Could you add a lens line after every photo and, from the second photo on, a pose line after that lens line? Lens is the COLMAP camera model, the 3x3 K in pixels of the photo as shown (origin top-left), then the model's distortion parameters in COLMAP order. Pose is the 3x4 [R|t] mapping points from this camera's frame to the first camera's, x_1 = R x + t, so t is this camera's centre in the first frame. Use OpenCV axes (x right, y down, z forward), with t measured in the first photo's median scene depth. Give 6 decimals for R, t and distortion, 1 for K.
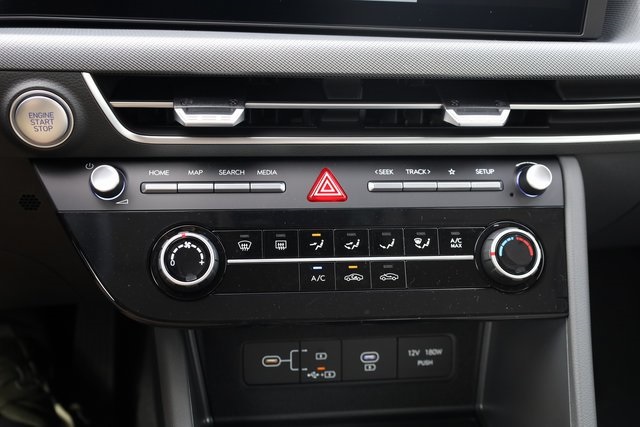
lens RADIAL K [[821.0, 0, 324.5], [0, 821.0, 212.0], [0, 0, 1]] dist [-0.029259, 0.000000]
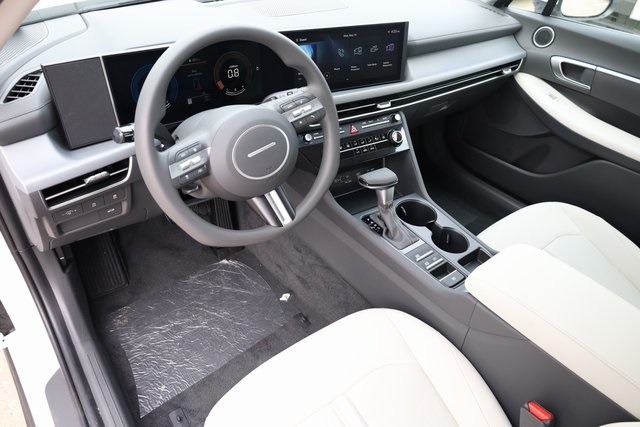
lens RADIAL K [[453.9, 0, 320.0], [0, 453.9, 211.2], [0, 0, 1]] dist [-0.003945, 0.003590]
pose [[0.900536, -0.255021, 0.352136, -1.024504], [0.208377, 0.963989, 0.165241, -0.045851], [-0.381595, -0.075428, 0.921247, -0.992169]]
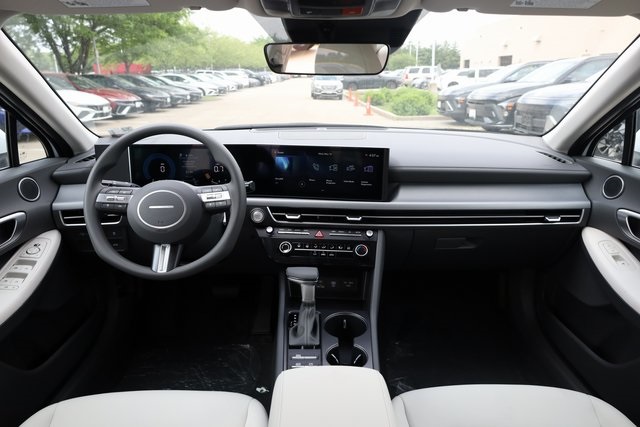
lens RADIAL K [[453.9, 0, 324.1], [0, 453.9, 212.2], [0, 0, 1]] dist [-0.003945, 0.003590]
pose [[0.977558, 0.009205, -0.210466, 0.534788], [-0.060082, 0.969735, -0.236654, 0.425408], [0.201918, 0.243988, 0.948525, -1.299123]]
